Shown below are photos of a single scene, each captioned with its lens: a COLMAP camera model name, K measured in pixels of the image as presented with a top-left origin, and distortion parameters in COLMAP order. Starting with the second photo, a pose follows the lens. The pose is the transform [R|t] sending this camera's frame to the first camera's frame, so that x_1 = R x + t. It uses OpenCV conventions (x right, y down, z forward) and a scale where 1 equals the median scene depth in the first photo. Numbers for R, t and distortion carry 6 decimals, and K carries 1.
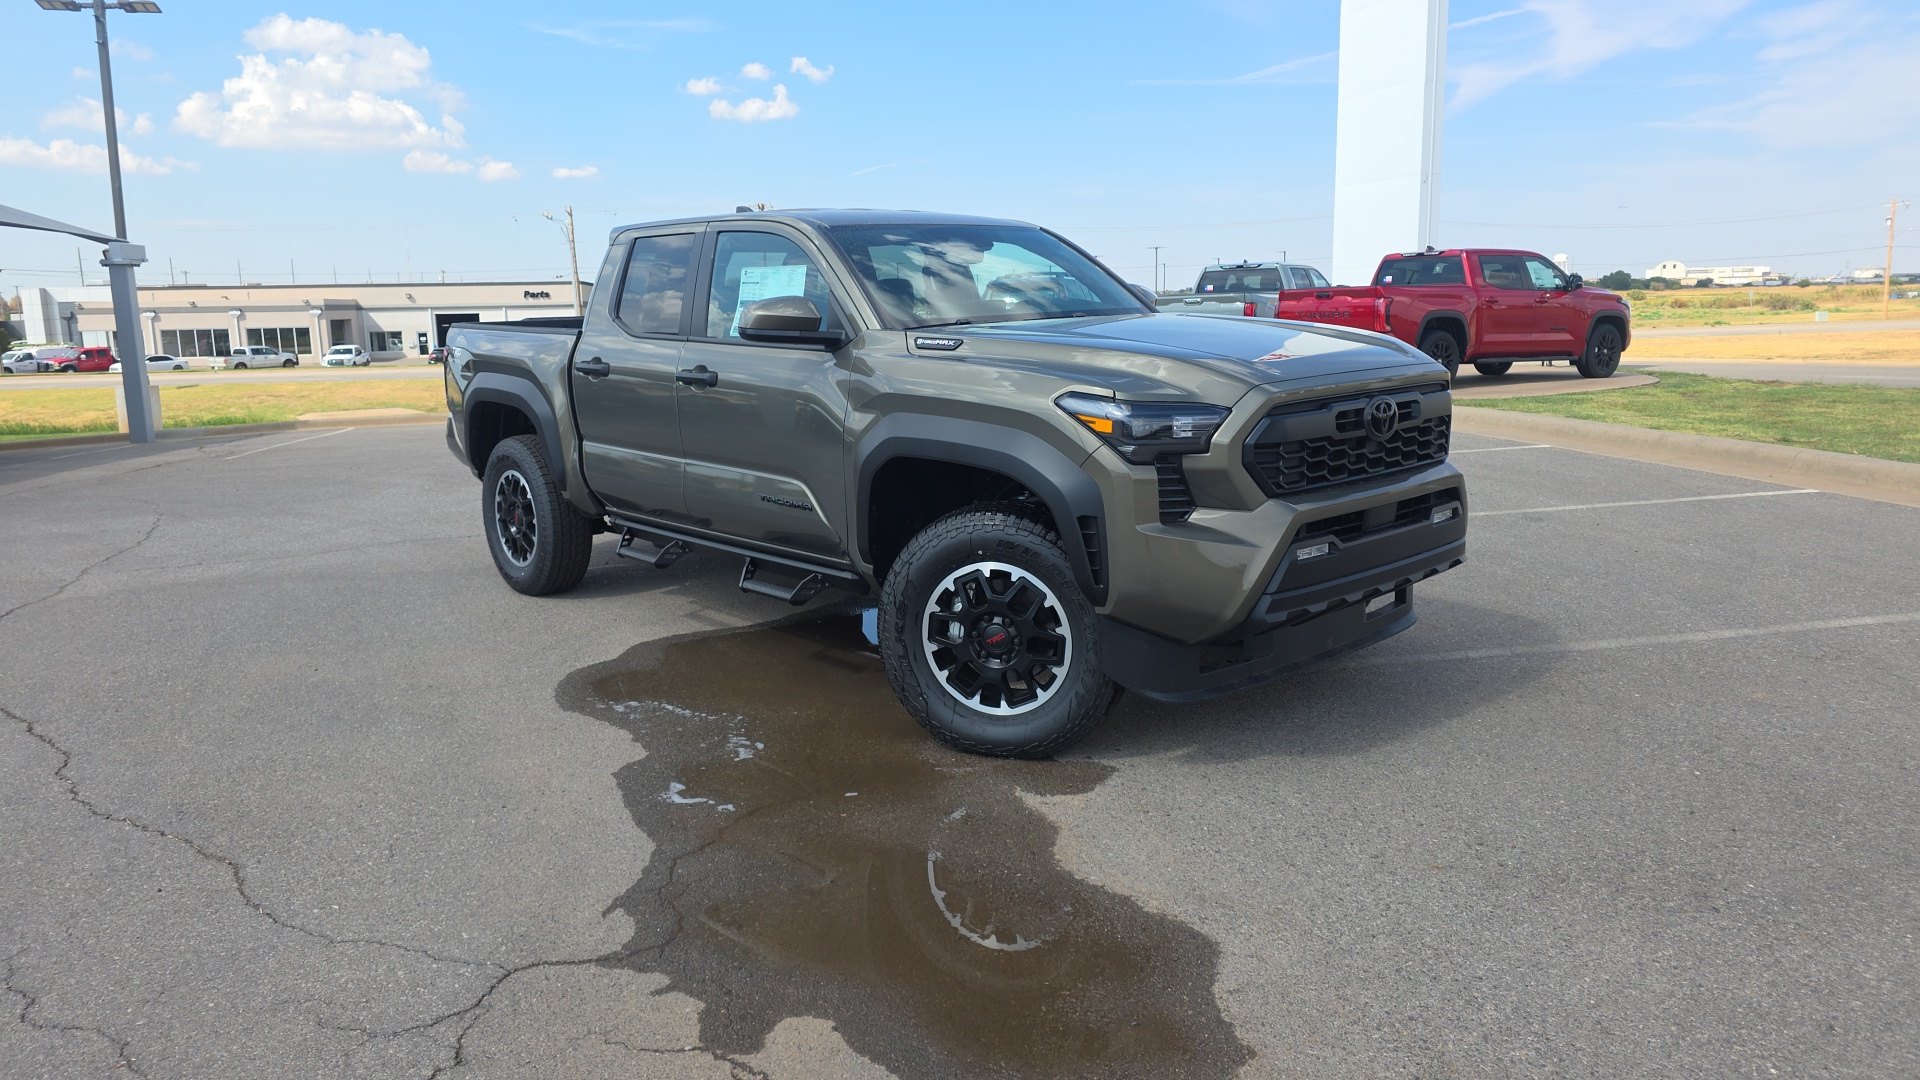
lens RADIAL K [[1272.5, 0, 922.5], [0, 1272.5, 521.2], [0, 0, 1]] dist [0.067256, -0.070168]
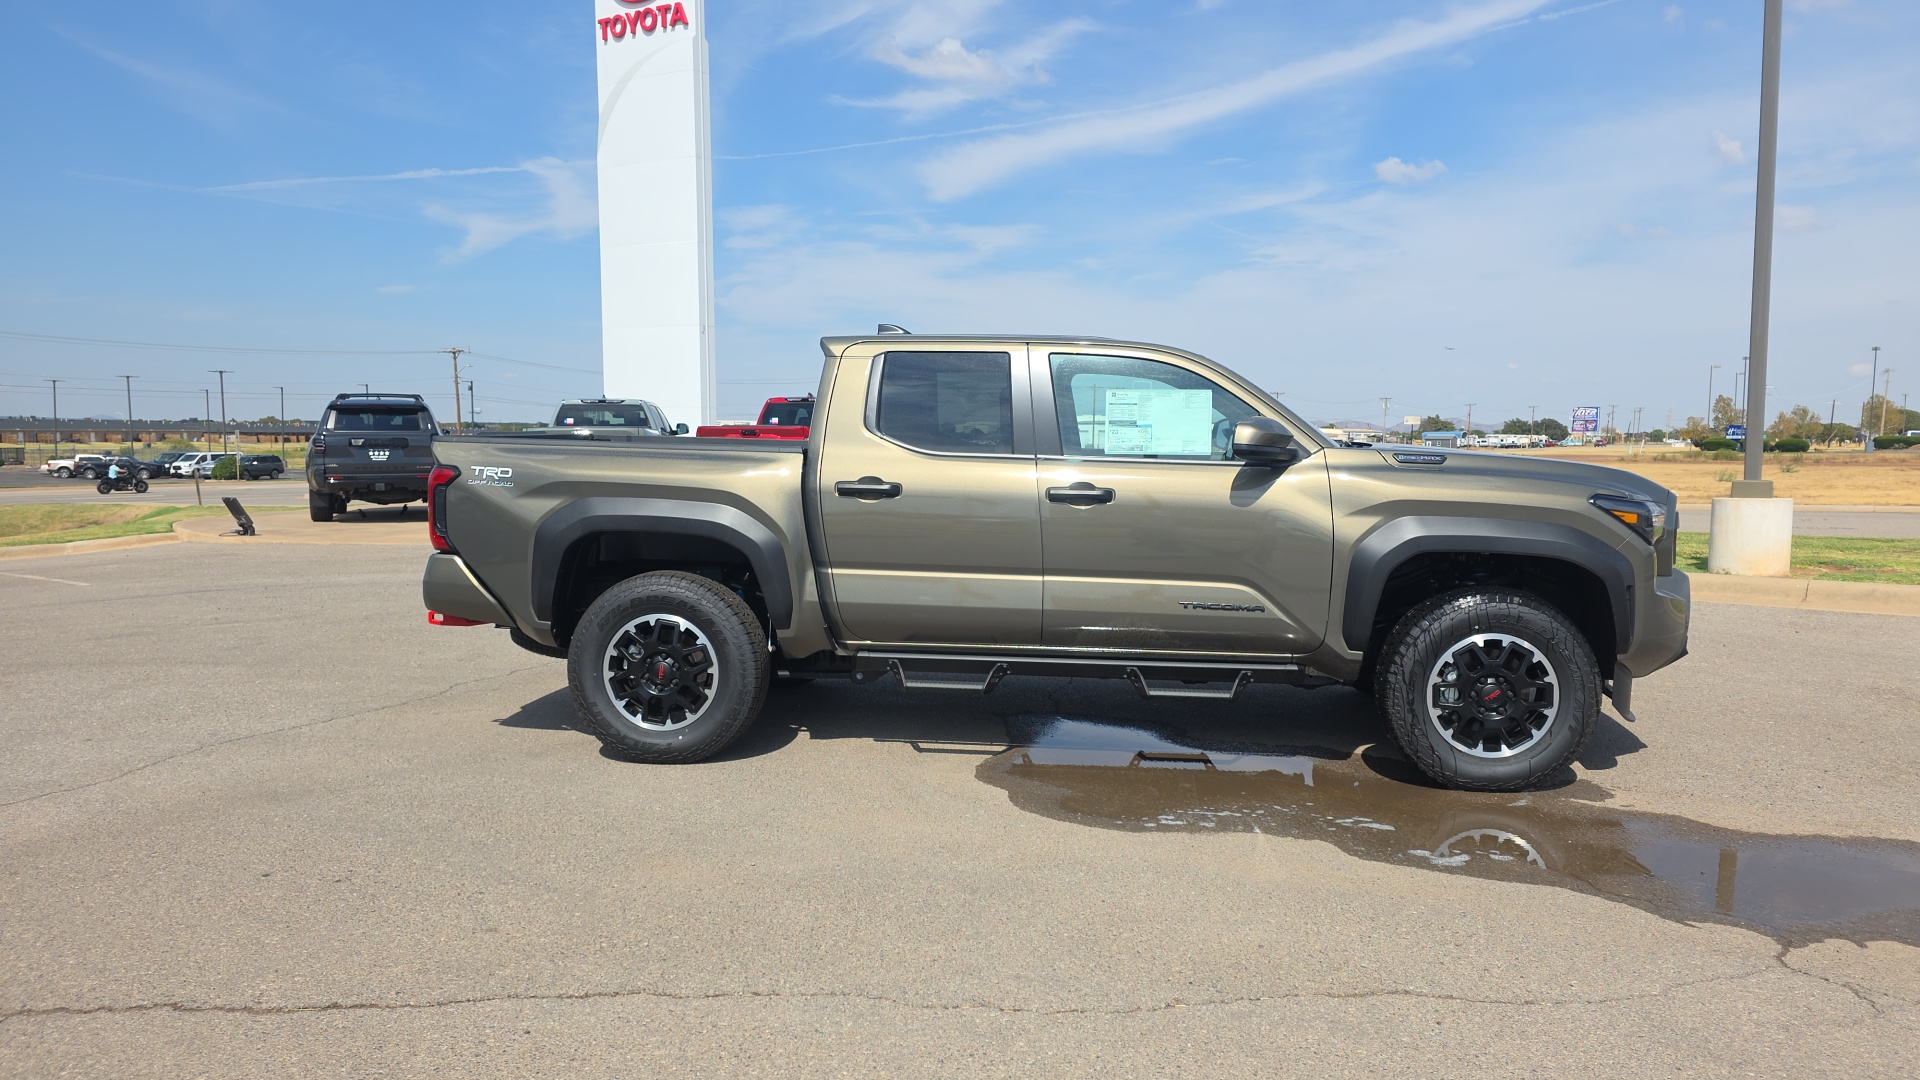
lens RADIAL K [[1289.9, 0, 961.5], [0, 1289.9, 547.8], [0, 0, 1]] dist [0.067114, -0.073087]
pose [[0.737775, -0.033195, 0.674230, -0.919074], [0.092441, 0.994349, -0.052198, -0.025432], [-0.668687, 0.100837, 0.736675, 0.310128]]
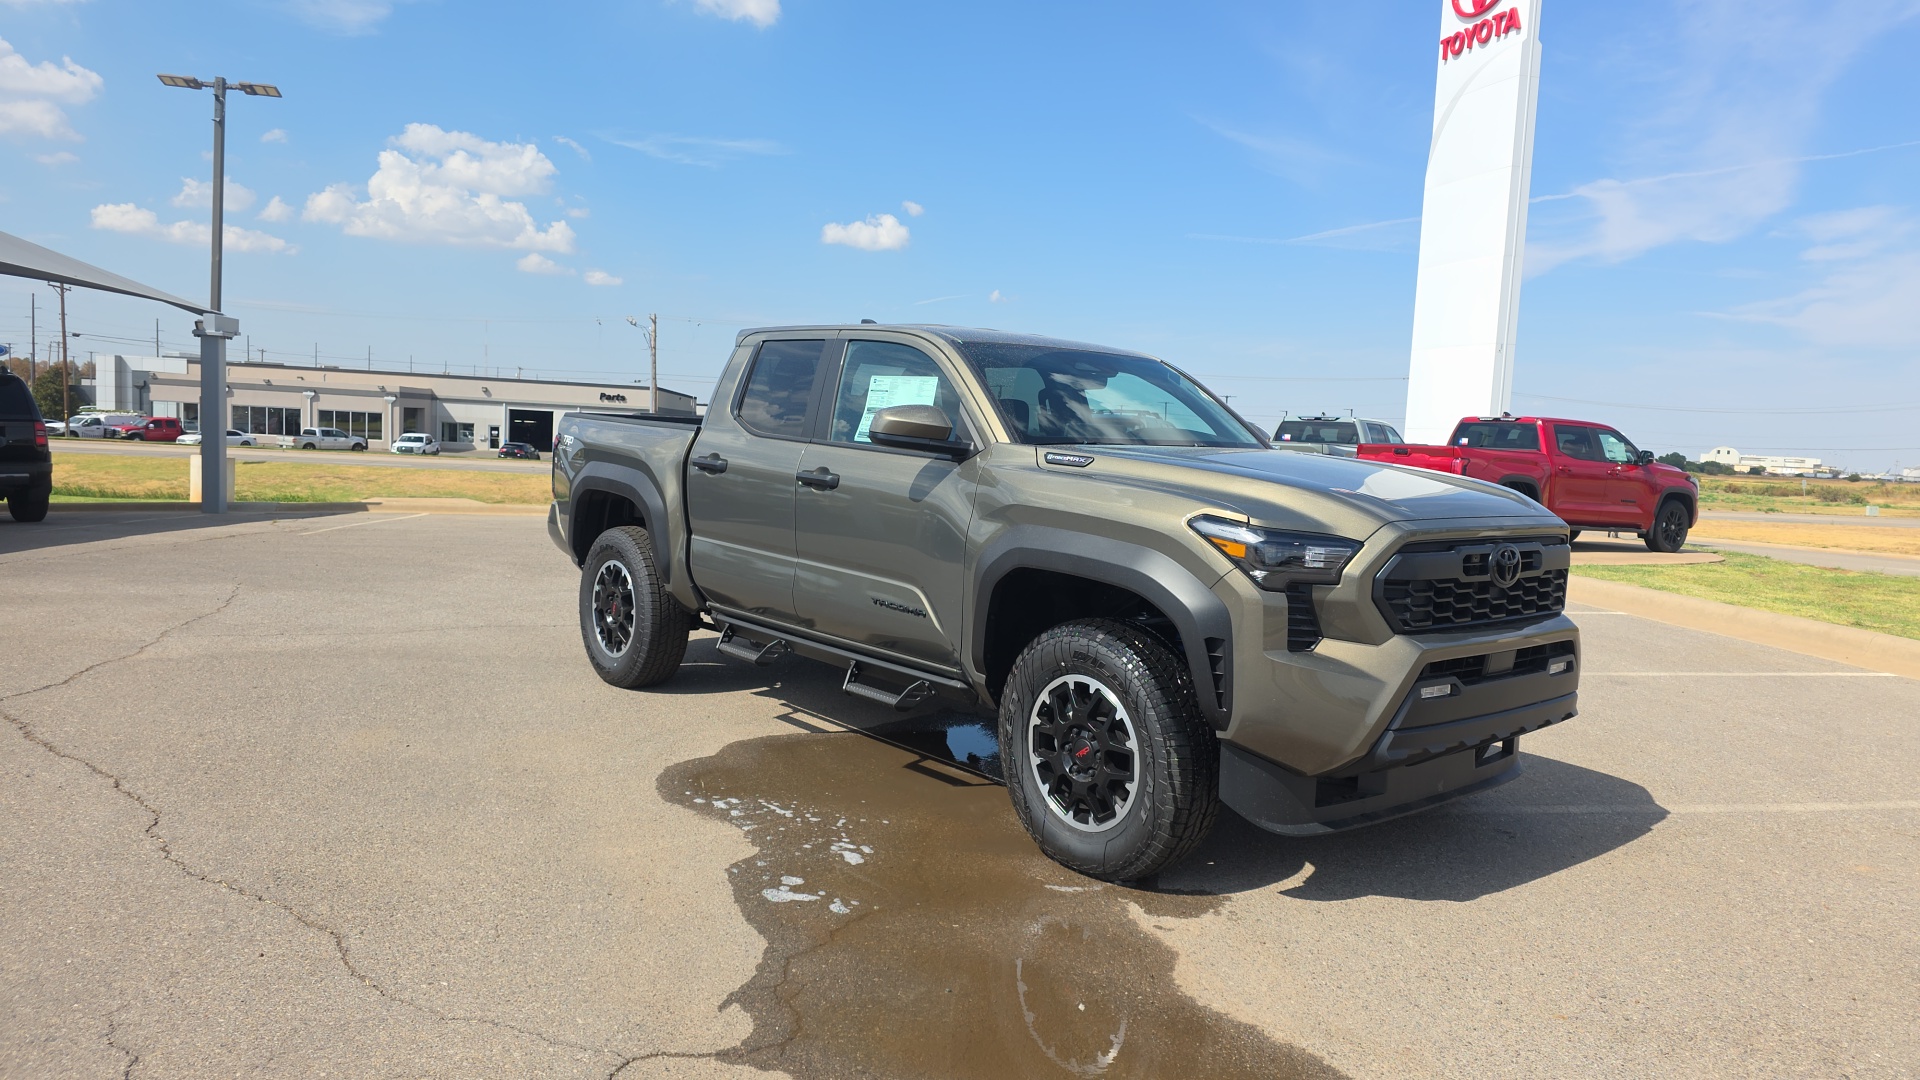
lens RADIAL K [[1275.1, 0, 1004.8], [0, 1275.1, 539.0], [0, 0, 1]] dist [0.062425, -0.060161]
pose [[0.997342, 0.071050, 0.016162, -0.042683], [-0.069374, 0.993736, -0.087612, 0.012881], [-0.022285, 0.086258, 0.996024, -0.005681]]
